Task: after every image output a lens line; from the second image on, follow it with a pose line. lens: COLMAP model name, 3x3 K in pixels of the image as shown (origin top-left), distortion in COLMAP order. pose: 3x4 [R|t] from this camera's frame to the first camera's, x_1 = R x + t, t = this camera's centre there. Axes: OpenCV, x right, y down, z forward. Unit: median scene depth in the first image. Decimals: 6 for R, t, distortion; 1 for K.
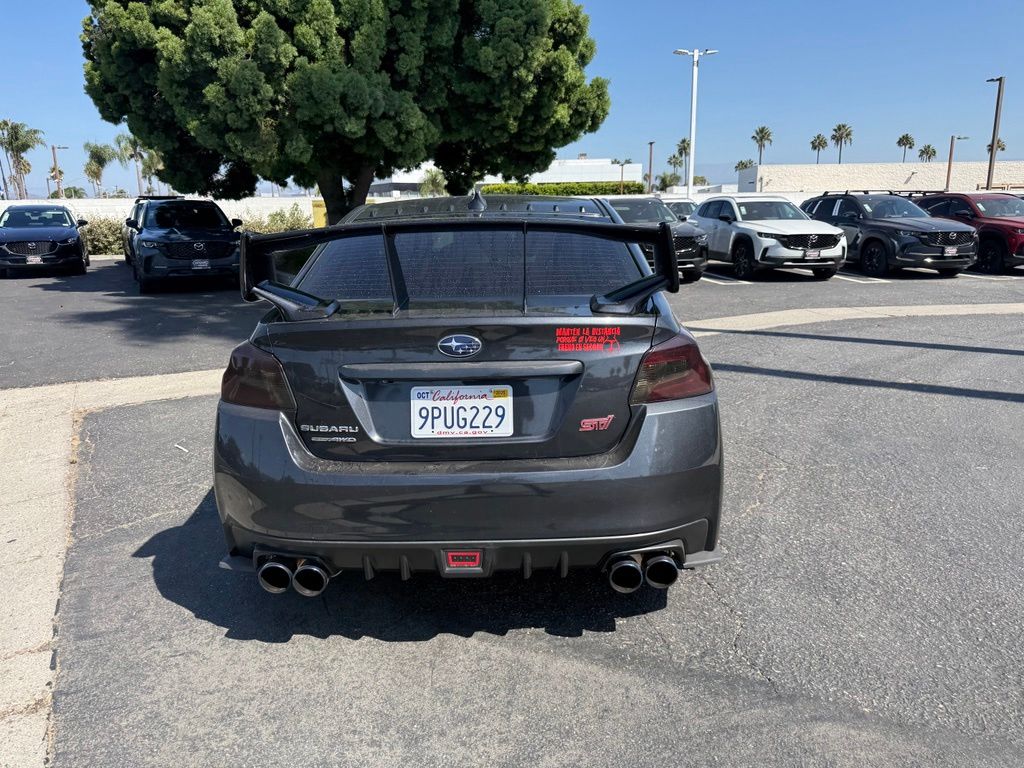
lens RADIAL K [[726.4, 0, 506.7], [0, 726.4, 378.8], [0, 0, 1]] dist [0.025928, -0.033537]
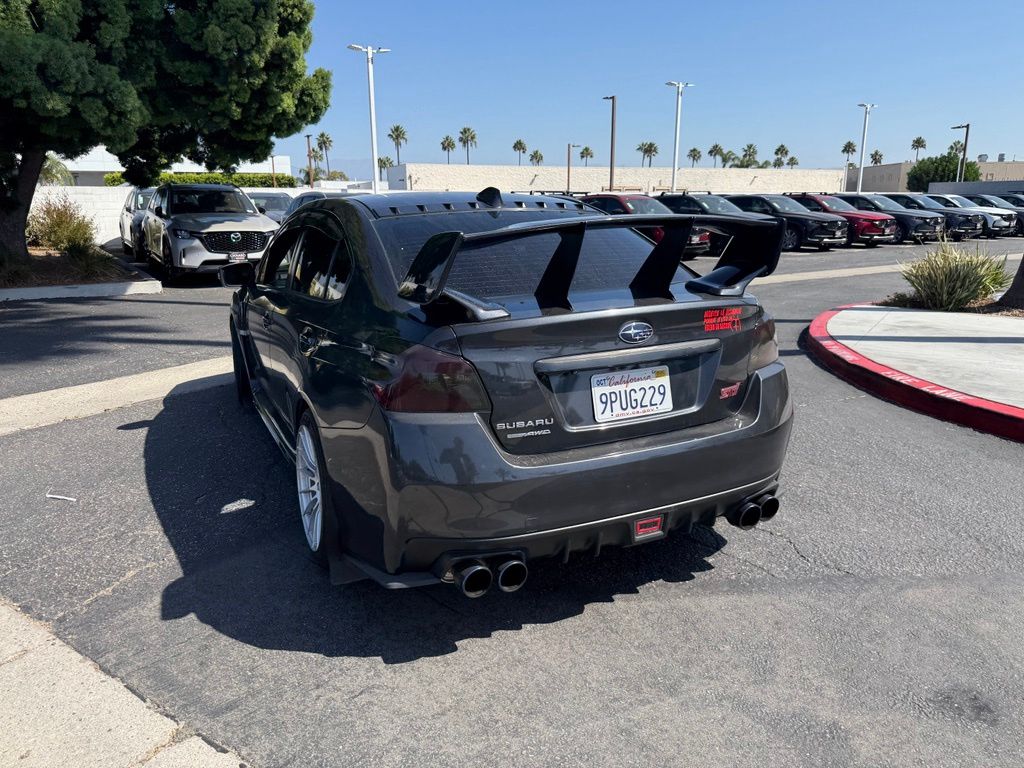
lens RADIAL K [[726.4, 0, 505.9], [0, 726.4, 384.7], [0, 0, 1]] dist [0.025928, -0.033537]
pose [[0.890252, -0.101991, 0.443902, -0.310273], [0.095484, 0.994741, 0.037057, -0.011670], [-0.445347, 0.009395, 0.895309, 0.044520]]
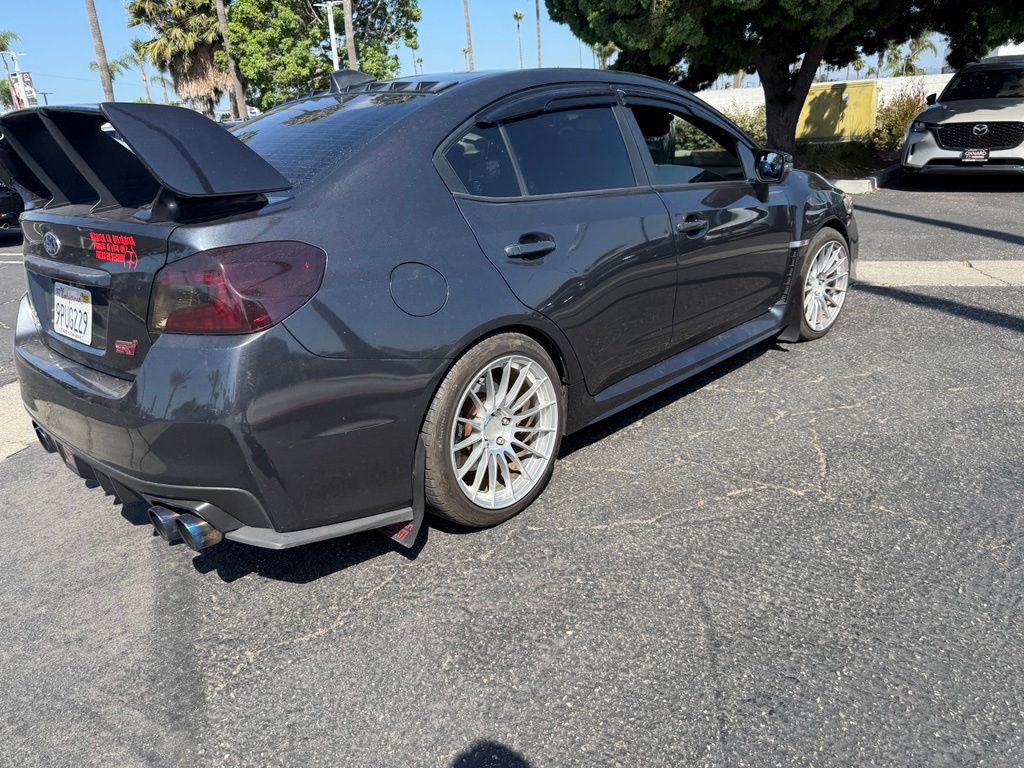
lens RADIAL K [[726.4, 0, 505.4], [0, 726.4, 391.8], [0, 0, 1]] dist [0.025928, -0.033537]
pose [[0.745054, 0.205333, -0.634613, 0.448242], [-0.108333, 0.976056, 0.188623, -0.043998], [0.658148, -0.071785, 0.749458, 0.273967]]
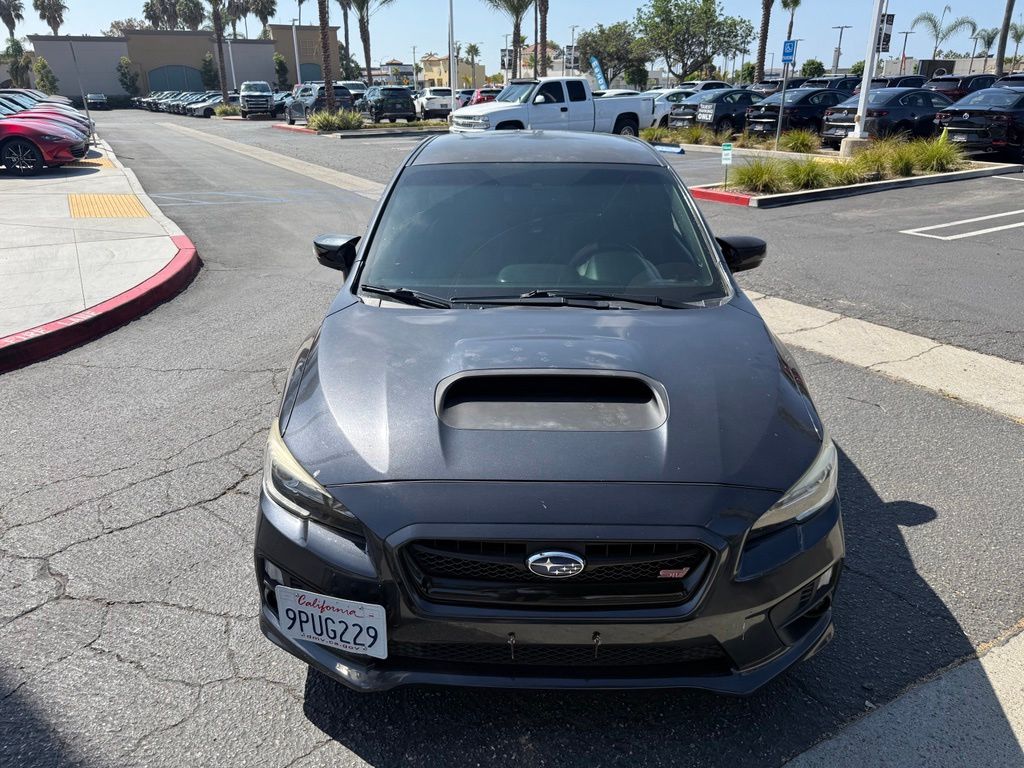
lens RADIAL K [[723.8, 0, 510.4], [0, 723.8, 381.5], [0, 0, 1]] dist [0.025992, -0.034128]
pose [[-0.999437, 0.028206, -0.018155, 0.023610], [0.012861, 0.822072, 0.569238, -0.412772], [0.030981, 0.568684, -0.821972, 1.543766]]
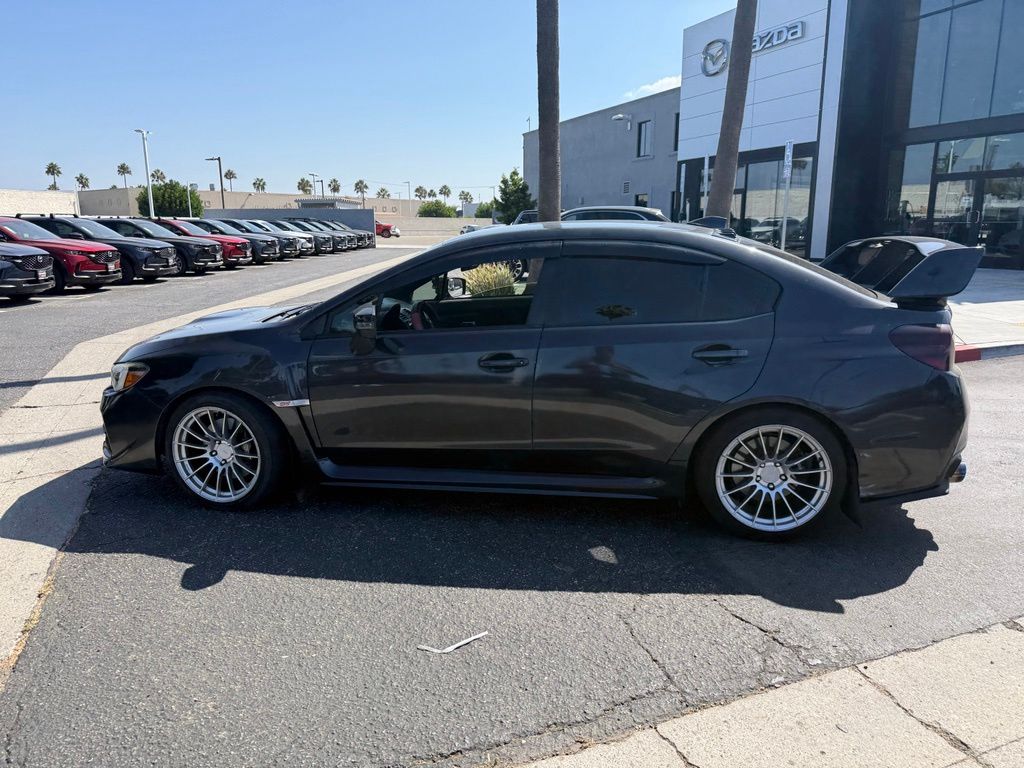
lens RADIAL K [[726.4, 0, 505.2], [0, 726.4, 388.2], [0, 0, 1]] dist [0.025928, -0.033537]
pose [[0.114579, -0.205758, 0.971872, -0.850023], [0.222694, 0.958737, 0.176723, -0.171566], [-0.968132, 0.196181, 0.155672, 0.743308]]
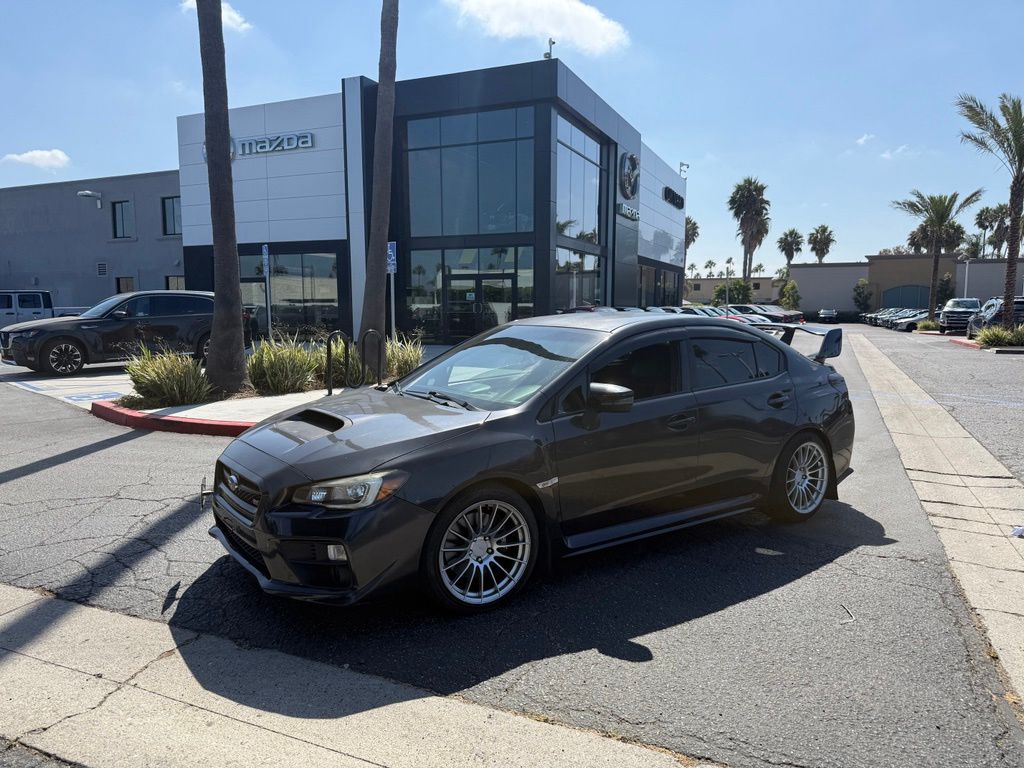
lens RADIAL K [[726.4, 0, 511.8], [0, 726.4, 386.3], [0, 0, 1]] dist [0.025928, -0.033537]
pose [[-0.613747, -0.071237, 0.786282, -0.735383], [0.179862, 0.957116, 0.227110, -0.346987], [-0.768742, 0.280811, -0.574614, 1.484434]]
